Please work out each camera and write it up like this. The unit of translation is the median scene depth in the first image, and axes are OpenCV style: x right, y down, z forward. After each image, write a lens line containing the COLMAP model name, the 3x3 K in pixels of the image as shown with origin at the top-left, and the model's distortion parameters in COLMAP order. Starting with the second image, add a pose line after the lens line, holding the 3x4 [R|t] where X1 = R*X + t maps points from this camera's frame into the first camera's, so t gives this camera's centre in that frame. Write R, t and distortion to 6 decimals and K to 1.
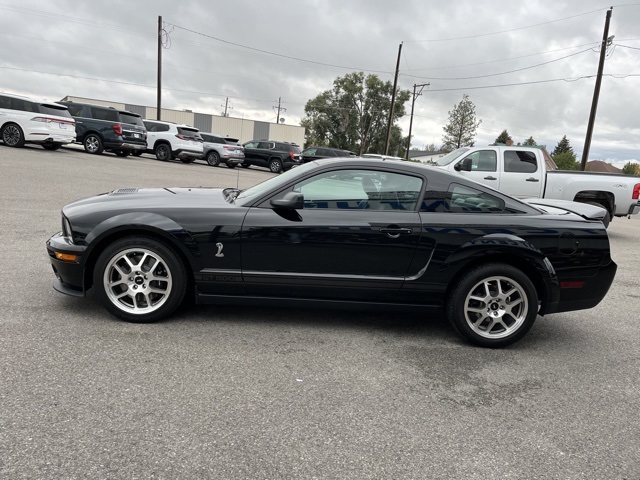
lens RADIAL K [[479.3, 0, 315.3], [0, 479.3, 239.5], [0, 0, 1]] dist [0.078908, -0.107645]
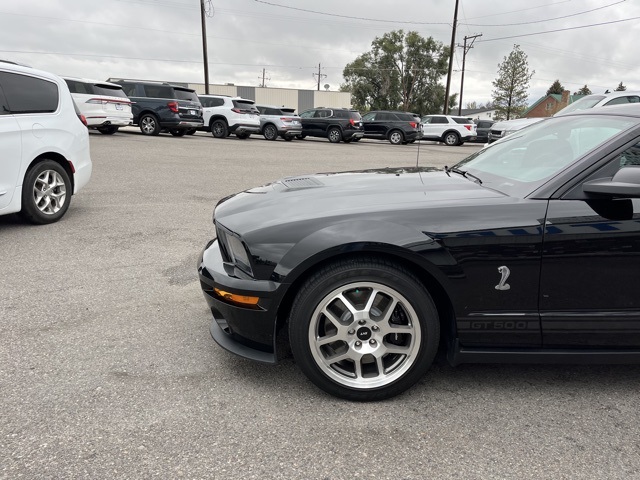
lens RADIAL K [[481.3, 0, 320.0], [0, 481.3, 240.0], [0, 0, 1]] dist [0.053682, -0.061145]
pose [[0.995700, -0.052588, -0.076258, -0.050368], [0.057306, 0.996488, 0.061053, -0.009690], [0.072780, -0.065161, 0.995217, 0.055980]]
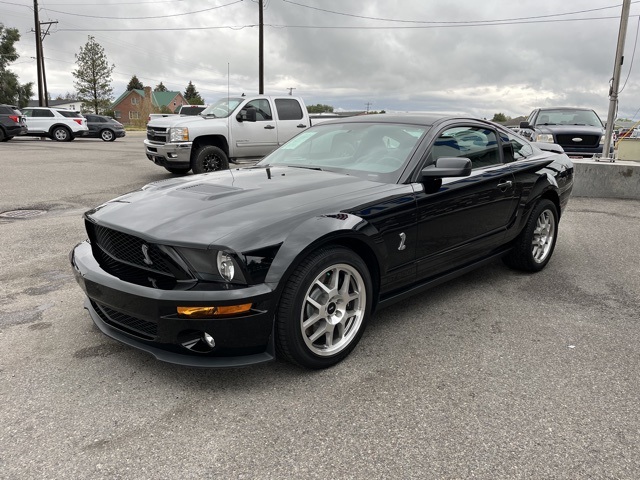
lens RADIAL K [[479.1, 0, 320.0], [0, 479.1, 240.0], [0, 0, 1]] dist [0.077497, -0.102917]
pose [[0.743051, -0.225067, 0.630254, -0.110079], [0.157786, 0.974121, 0.161838, -0.018006], [-0.650368, -0.020809, 0.759334, 0.064892]]
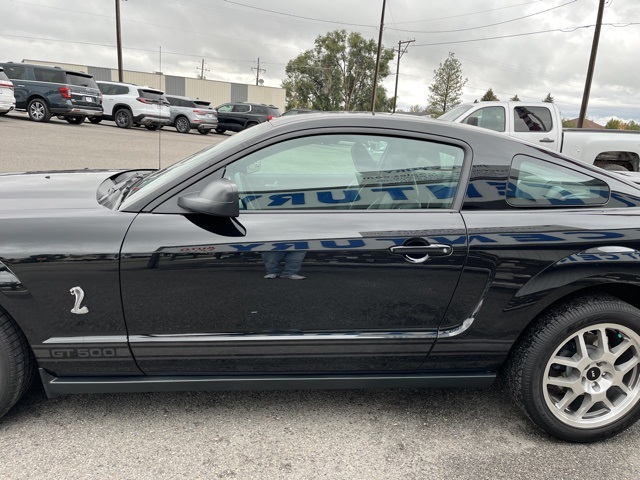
lens RADIAL K [[480.7, 0, 324.6], [0, 480.7, 236.4], [0, 0, 1]] dist [0.078740, -0.107261]
pose [[0.998435, -0.033303, 0.044928, 0.005326], [0.030315, 0.997384, 0.065622, -0.009694], [-0.046996, -0.064157, 0.996833, 0.065333]]
